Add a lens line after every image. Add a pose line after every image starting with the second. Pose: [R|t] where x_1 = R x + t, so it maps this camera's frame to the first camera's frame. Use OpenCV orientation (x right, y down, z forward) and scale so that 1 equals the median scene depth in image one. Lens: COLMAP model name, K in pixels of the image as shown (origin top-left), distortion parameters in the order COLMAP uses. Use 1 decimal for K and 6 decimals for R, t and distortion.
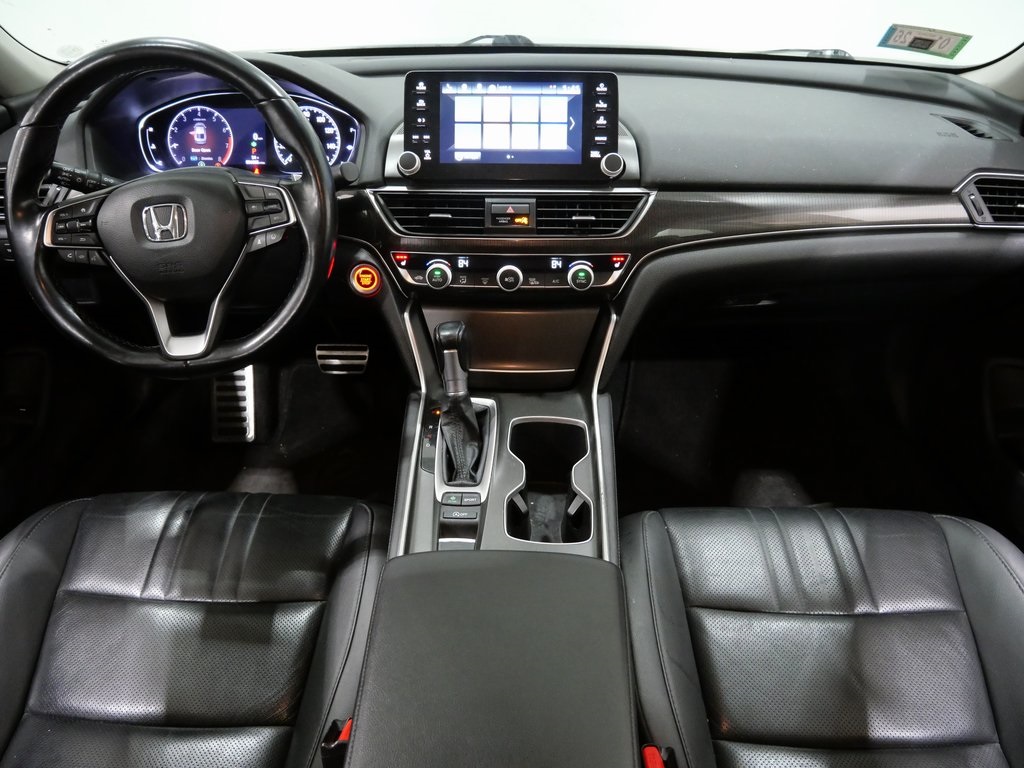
lens RADIAL K [[724.4, 0, 516.3], [0, 724.4, 385.9], [0, 0, 1]] dist [-0.023165, -0.004669]
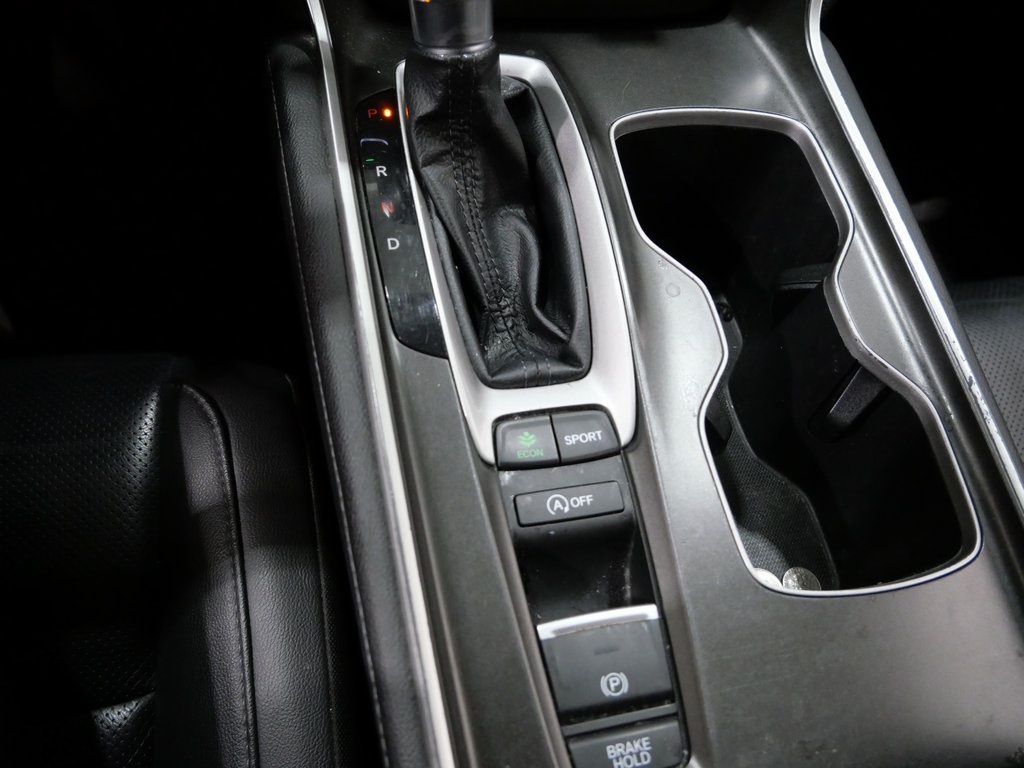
lens RADIAL K [[724.4, 0, 516.8], [0, 724.4, 379.9], [0, 0, 1]] dist [-0.023165, -0.004669]
pose [[0.966540, -0.131832, 0.220047, -0.142306], [0.009514, 0.875663, 0.482829, -0.012510], [-0.256339, -0.464580, 0.847618, 0.689519]]
